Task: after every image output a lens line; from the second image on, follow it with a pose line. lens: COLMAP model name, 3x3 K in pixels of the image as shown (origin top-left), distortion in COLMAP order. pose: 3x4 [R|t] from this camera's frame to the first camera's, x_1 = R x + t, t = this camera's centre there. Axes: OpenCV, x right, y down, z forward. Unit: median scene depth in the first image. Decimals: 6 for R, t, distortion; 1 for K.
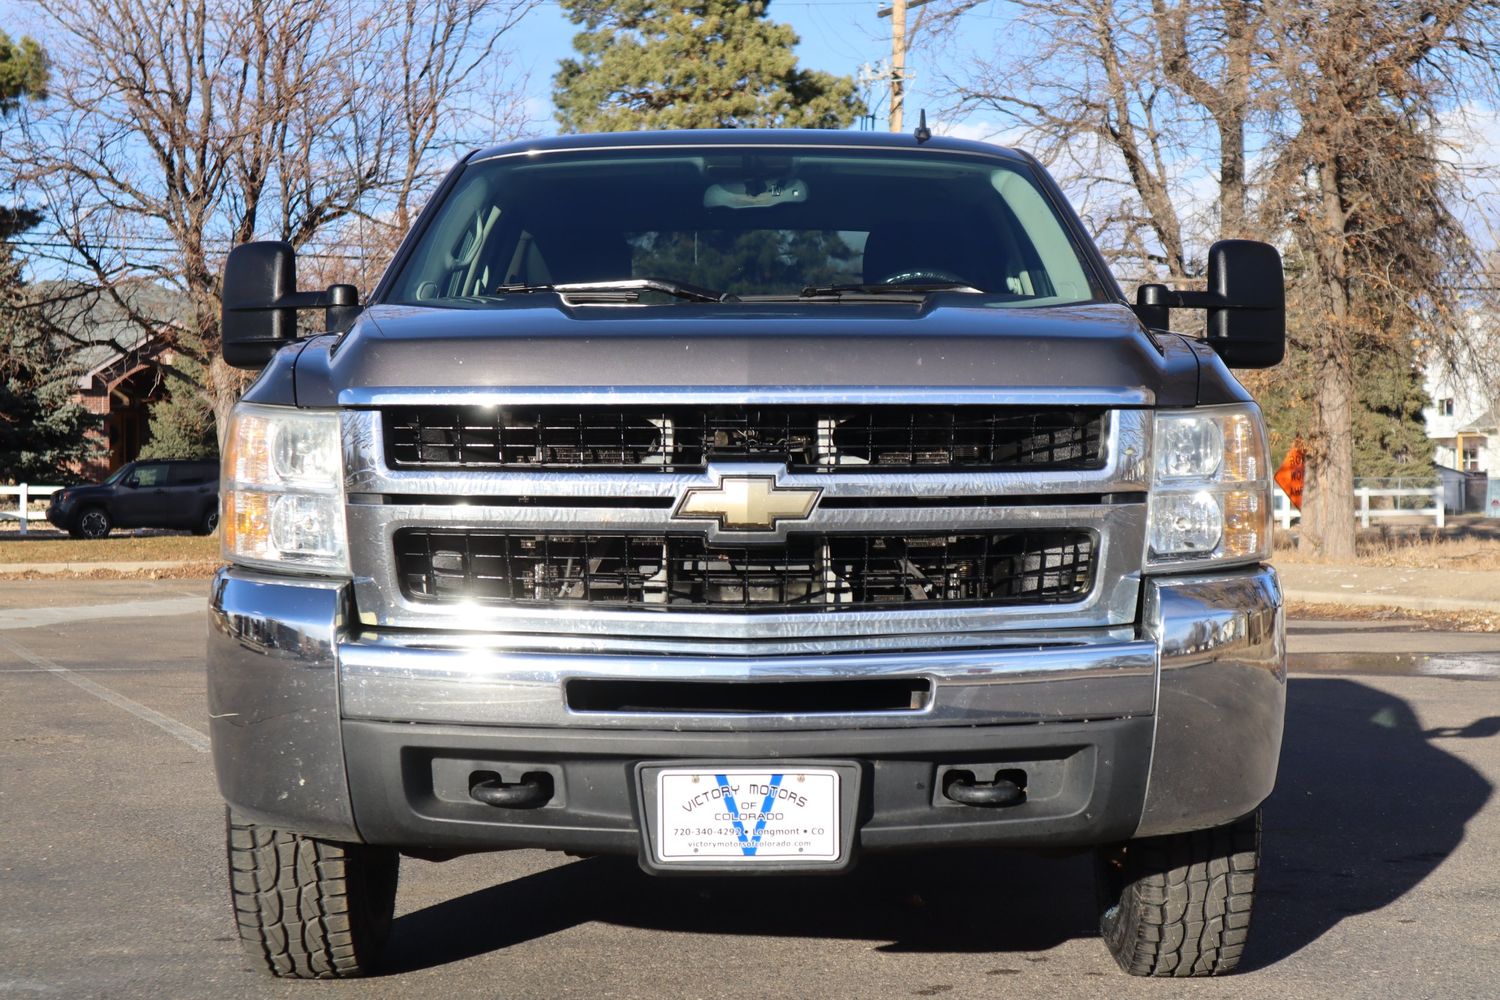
lens RADIAL K [[2615.7, 0, 784.9], [0, 2615.7, 504.1], [0, 0, 1]] dist [-0.032889, 0.054372]
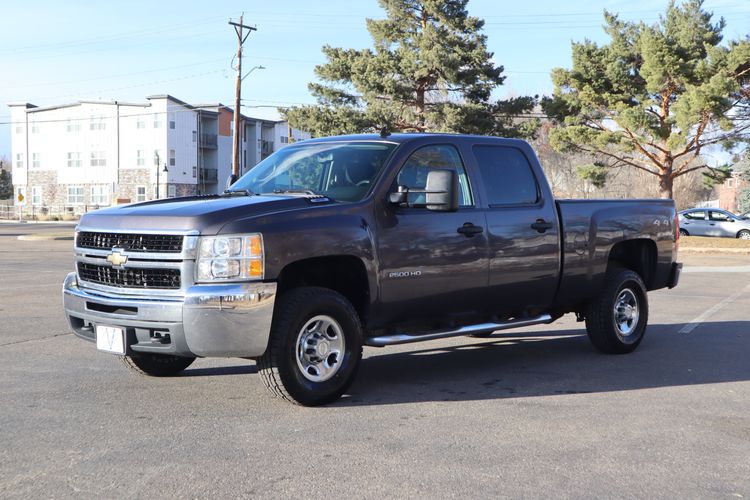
lens RADIAL K [[1046.4, 0, 405.8], [0, 1046.4, 249.8], [0, 0, 1]] dist [0.015062, 0.130102]
pose [[0.725320, 0.031429, -0.687694, 1.313539], [-0.012858, 0.999402, 0.032113, -0.066368], [0.688291, -0.014450, 0.725290, 0.164323]]
